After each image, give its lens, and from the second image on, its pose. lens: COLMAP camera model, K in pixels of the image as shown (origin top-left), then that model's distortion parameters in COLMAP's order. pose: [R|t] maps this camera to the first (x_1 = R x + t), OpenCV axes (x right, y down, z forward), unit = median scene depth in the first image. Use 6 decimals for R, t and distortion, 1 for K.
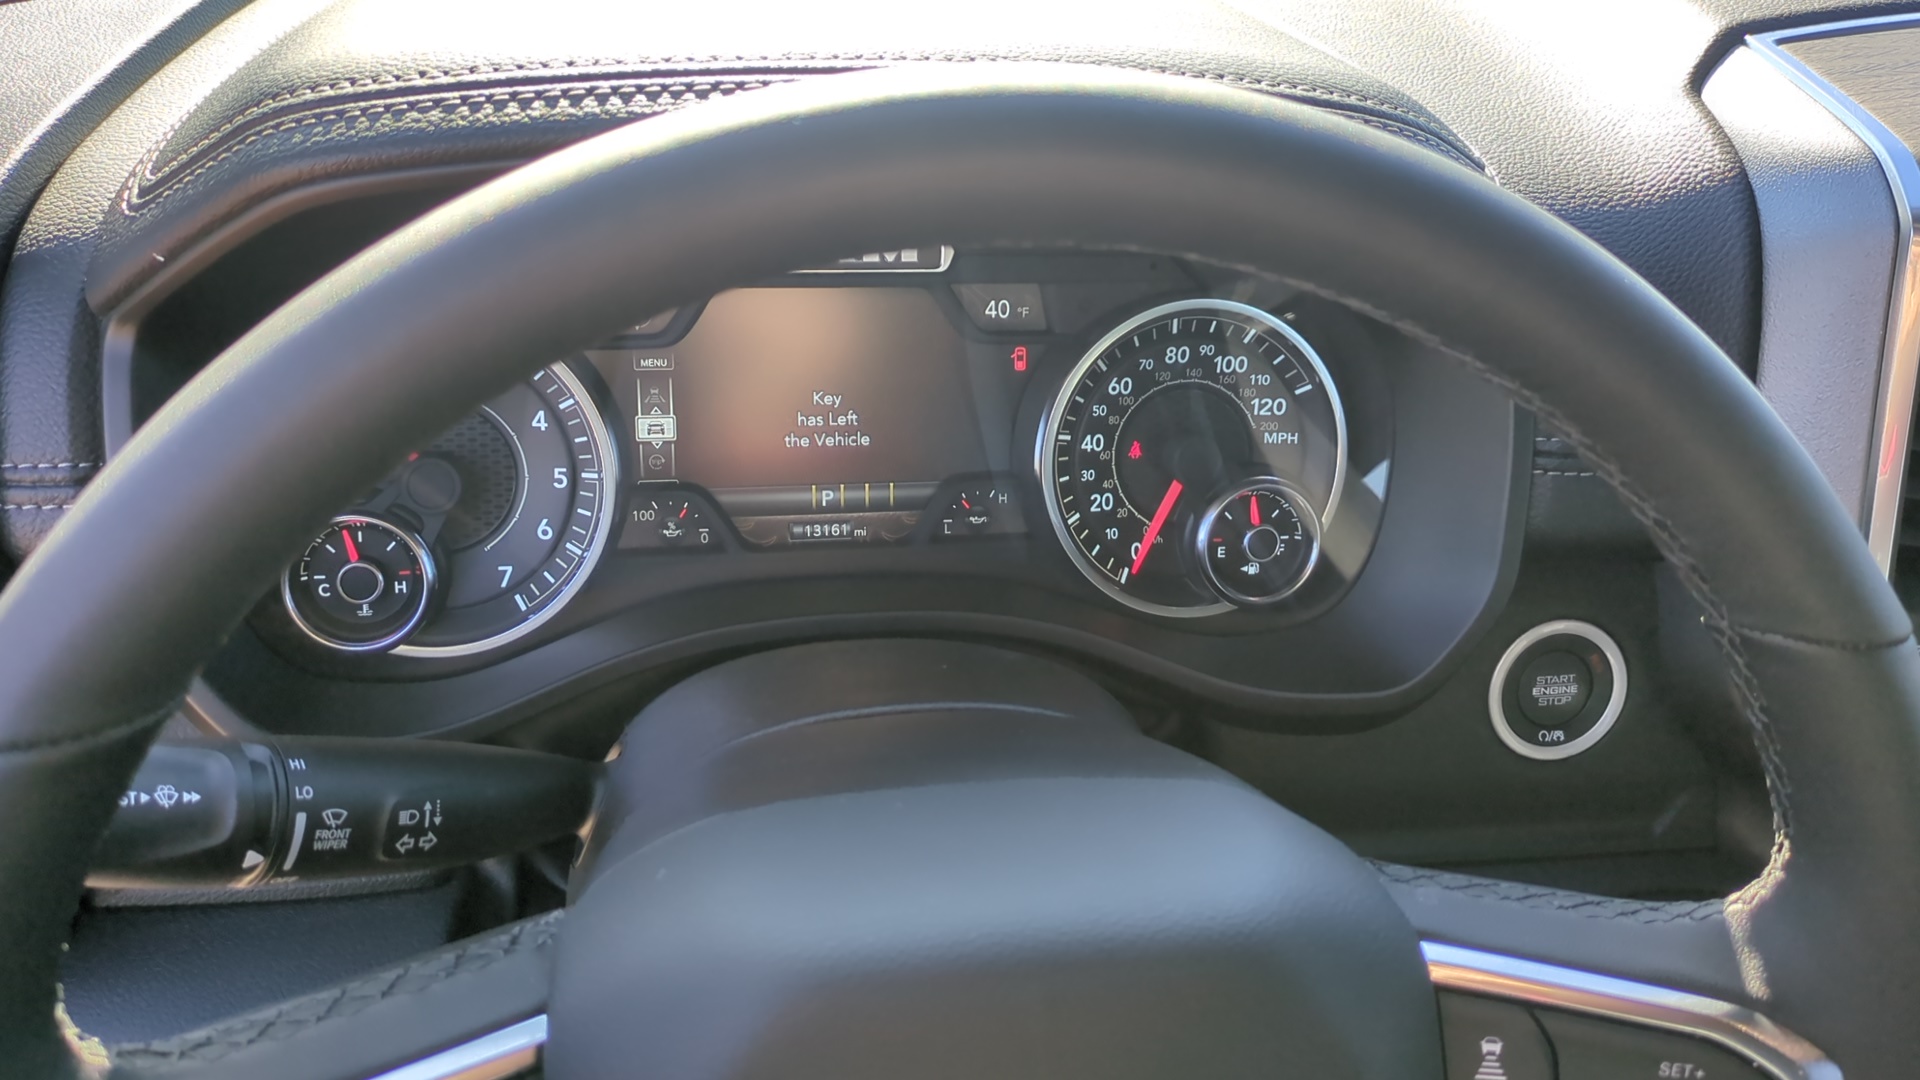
lens RADIAL K [[1634.6, 0, 966.4], [0, 1634.6, 536.7], [0, 0, 1]] dist [0.070037, -0.090962]
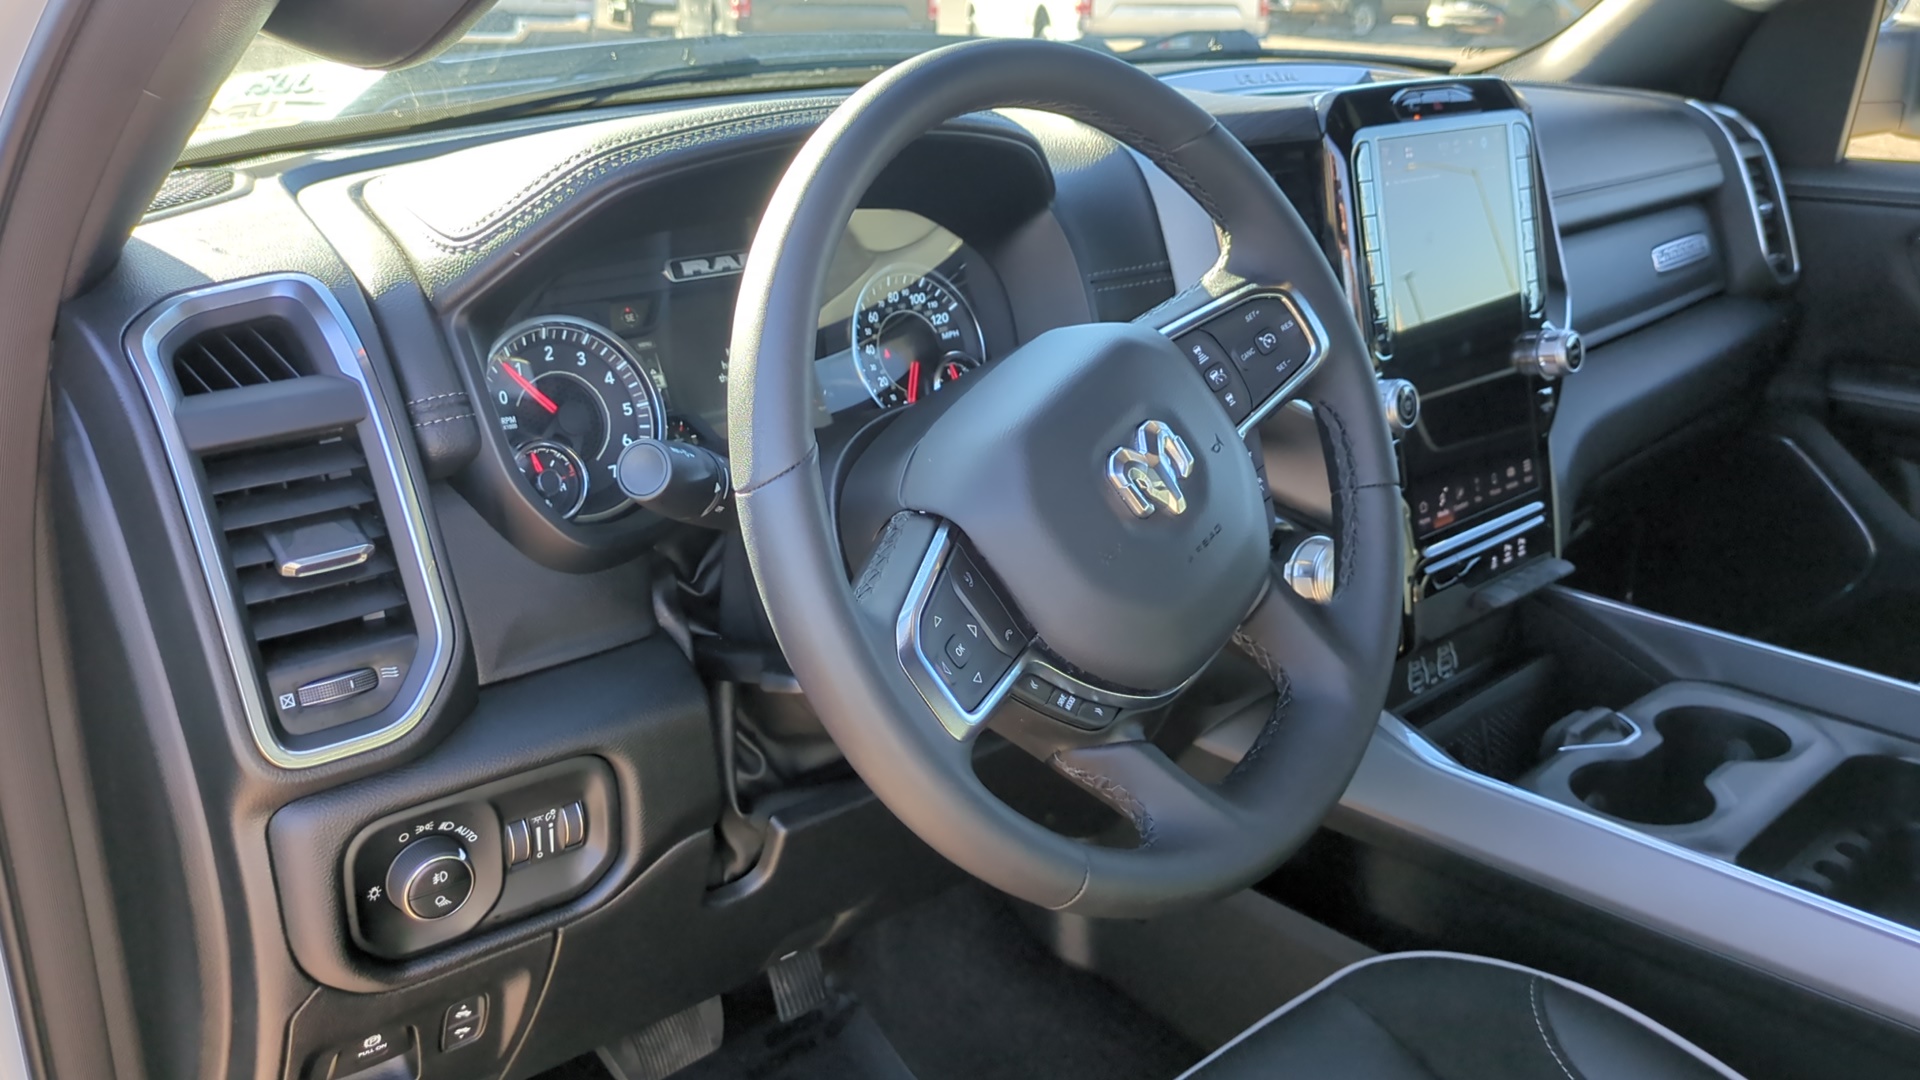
lens RADIAL K [[1634.6, 0, 966.4], [0, 1634.6, 536.7], [0, 0, 1]] dist [0.070037, -0.090962]
pose [[0.838290, -0.251052, 0.483986, -0.766977], [0.350517, 0.928083, -0.125702, 0.402443], [-0.417621, 0.275020, 0.866001, -0.555654]]
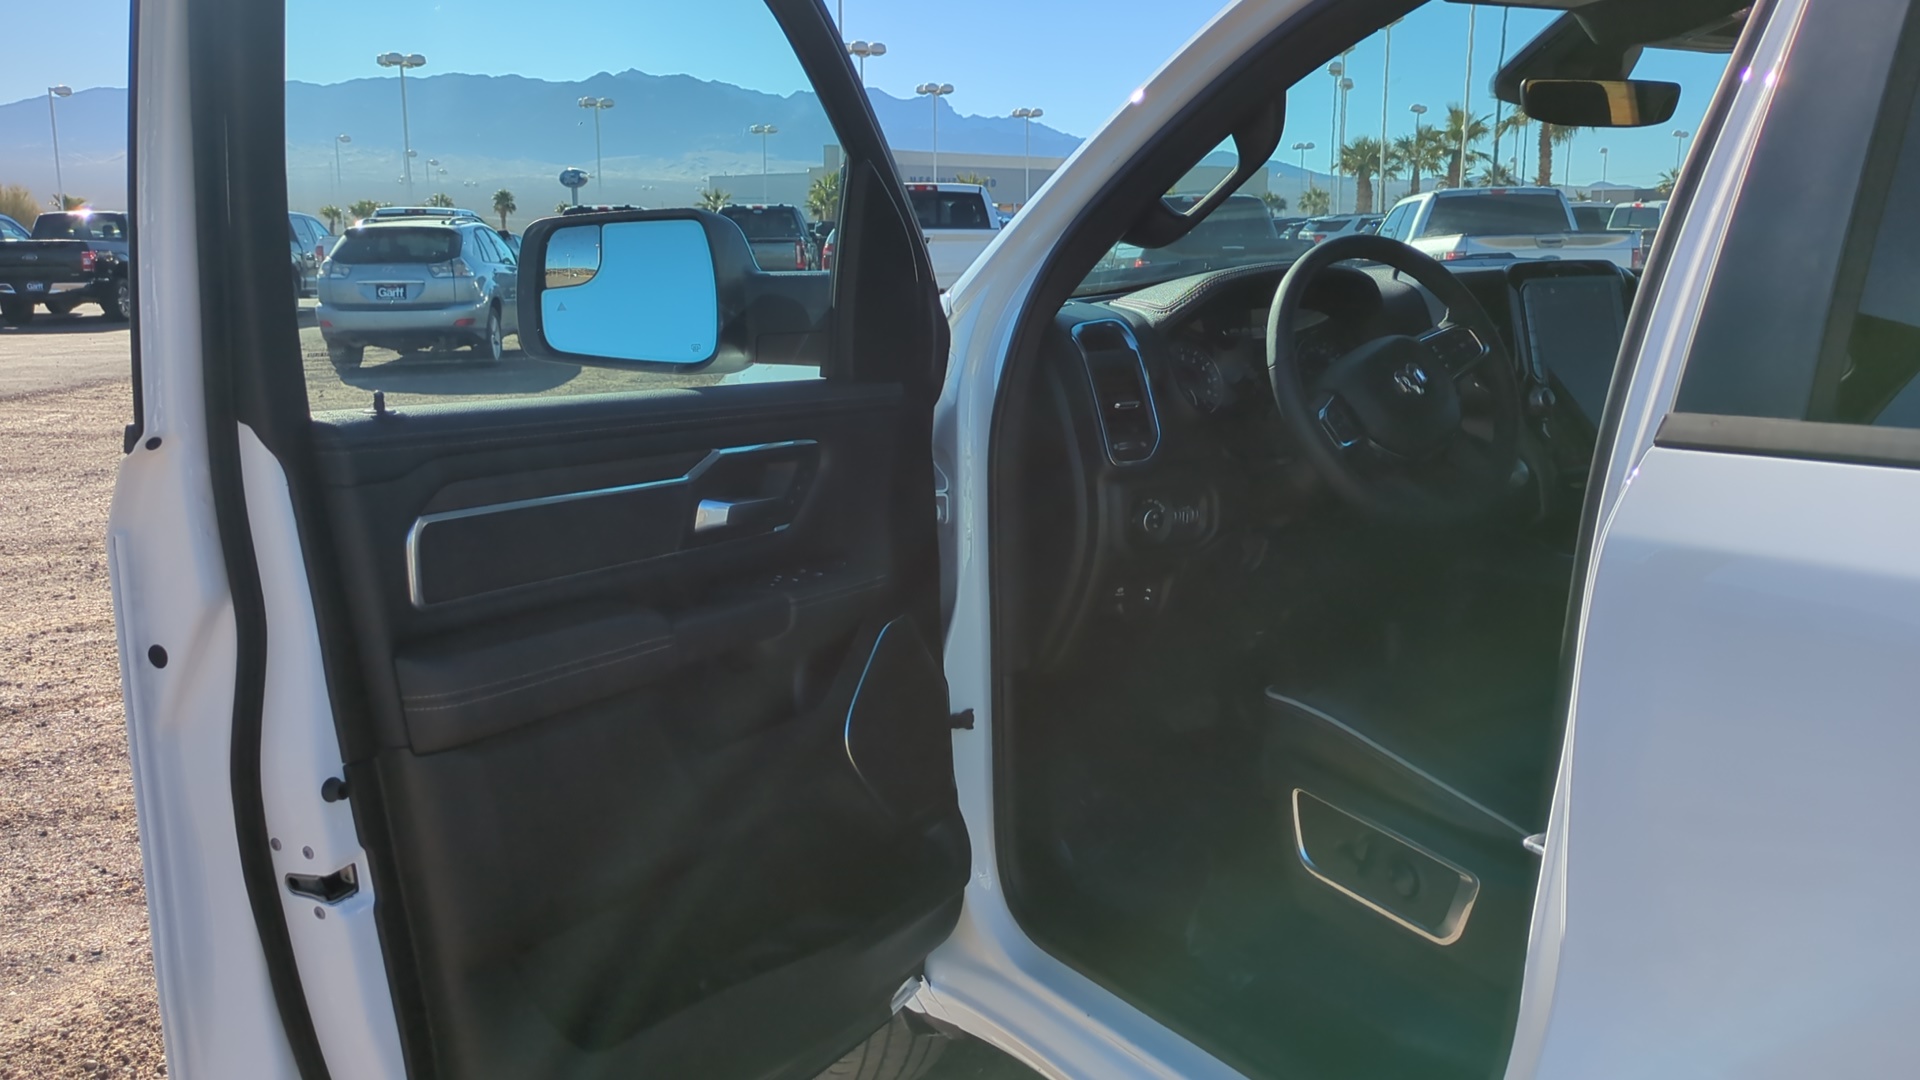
lens RADIAL K [[1629.4, 0, 978.3], [0, 1629.4, 534.7], [0, 0, 1]] dist [0.052784, -0.066156]
pose [[0.934388, -0.159465, 0.318574, -2.188153], [0.268695, 0.902620, -0.336275, 1.574314], [-0.233927, 0.399811, 0.886245, -2.468481]]
